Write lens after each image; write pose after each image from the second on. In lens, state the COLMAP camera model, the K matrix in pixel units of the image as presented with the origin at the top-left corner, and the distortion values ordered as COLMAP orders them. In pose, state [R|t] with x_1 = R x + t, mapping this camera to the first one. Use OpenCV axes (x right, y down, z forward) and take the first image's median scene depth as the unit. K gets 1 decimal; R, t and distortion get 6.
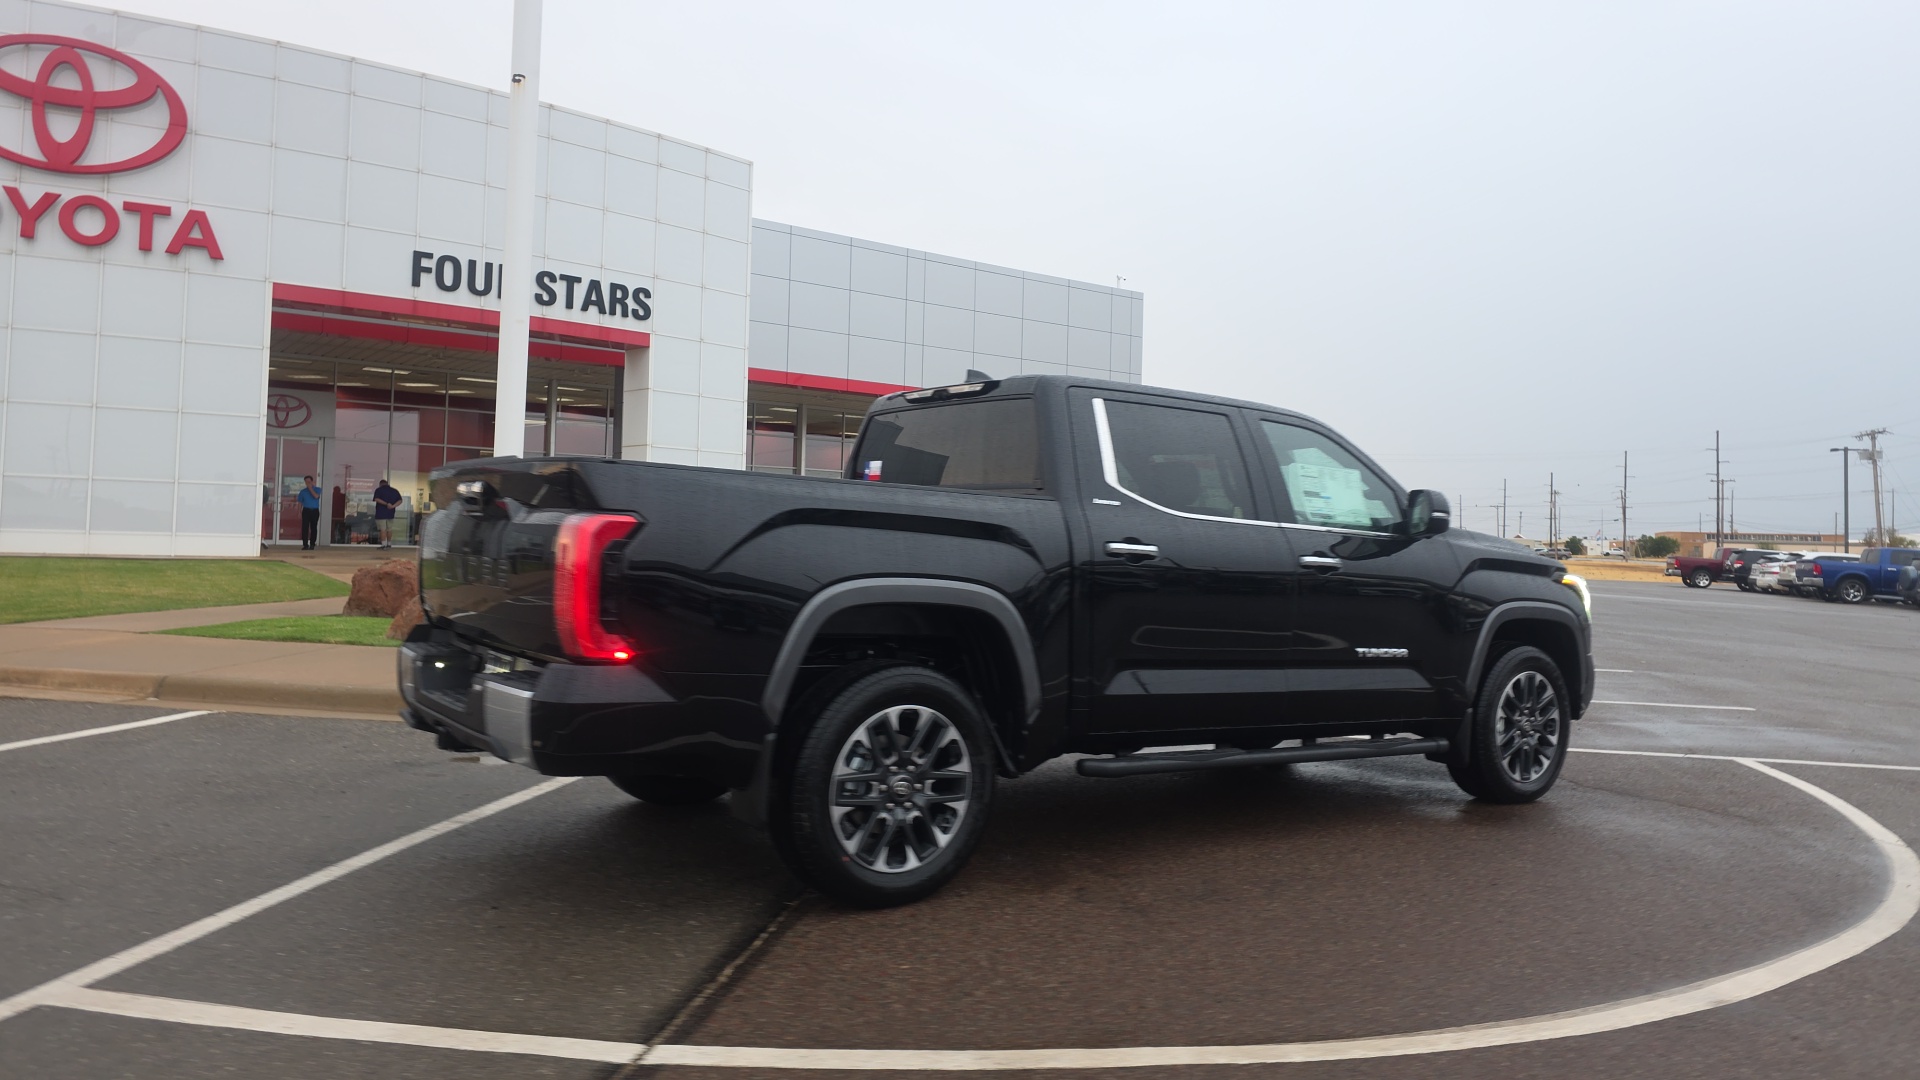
lens RADIAL K [[1307.2, 0, 967.2], [0, 1307.2, 519.1], [0, 0, 1]] dist [0.054847, -0.052203]
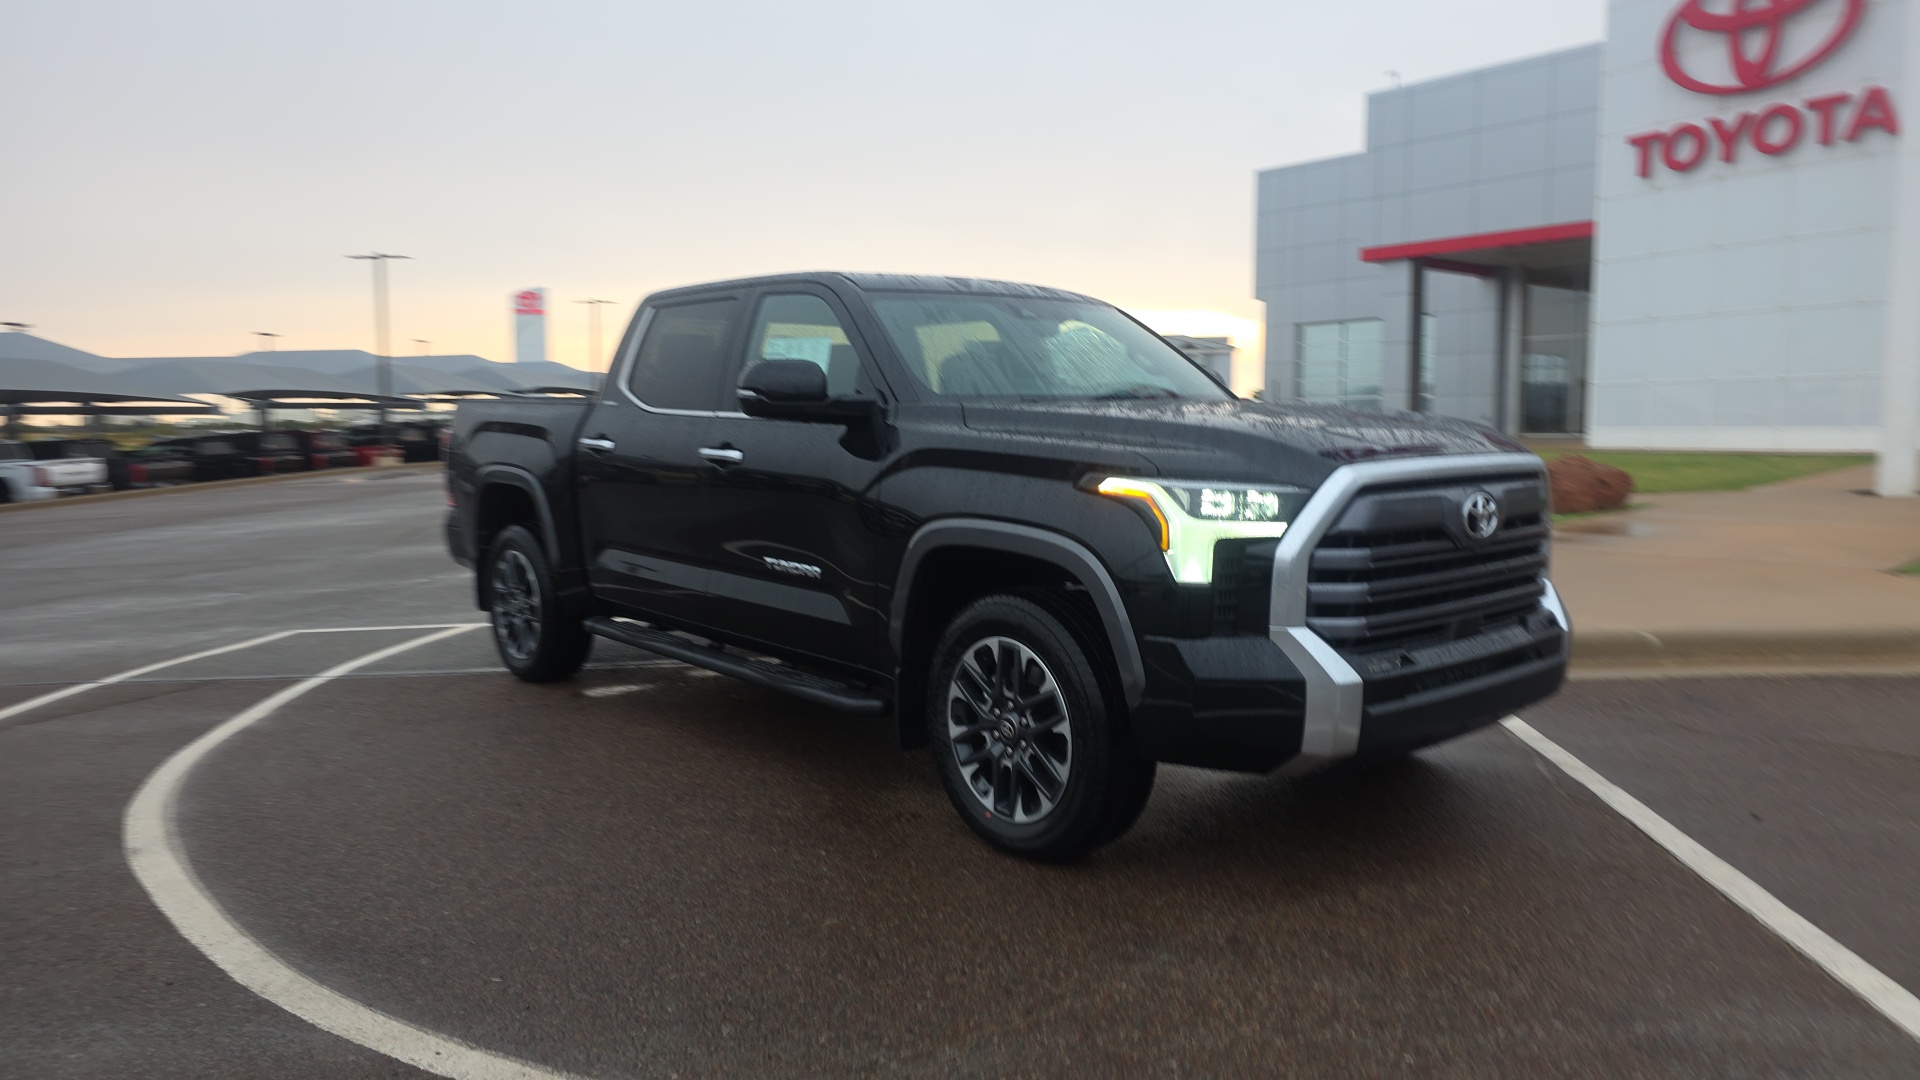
lens RADIAL K [[1307.2, 0, 1040.3], [0, 1307.2, 535.5], [0, 0, 1]] dist [0.054847, -0.052203]
pose [[0.115764, 0.058509, -0.991552, 0.333205], [0.029332, 0.997627, 0.062292, 0.010992], [0.992844, -0.036295, 0.113773, 0.314203]]
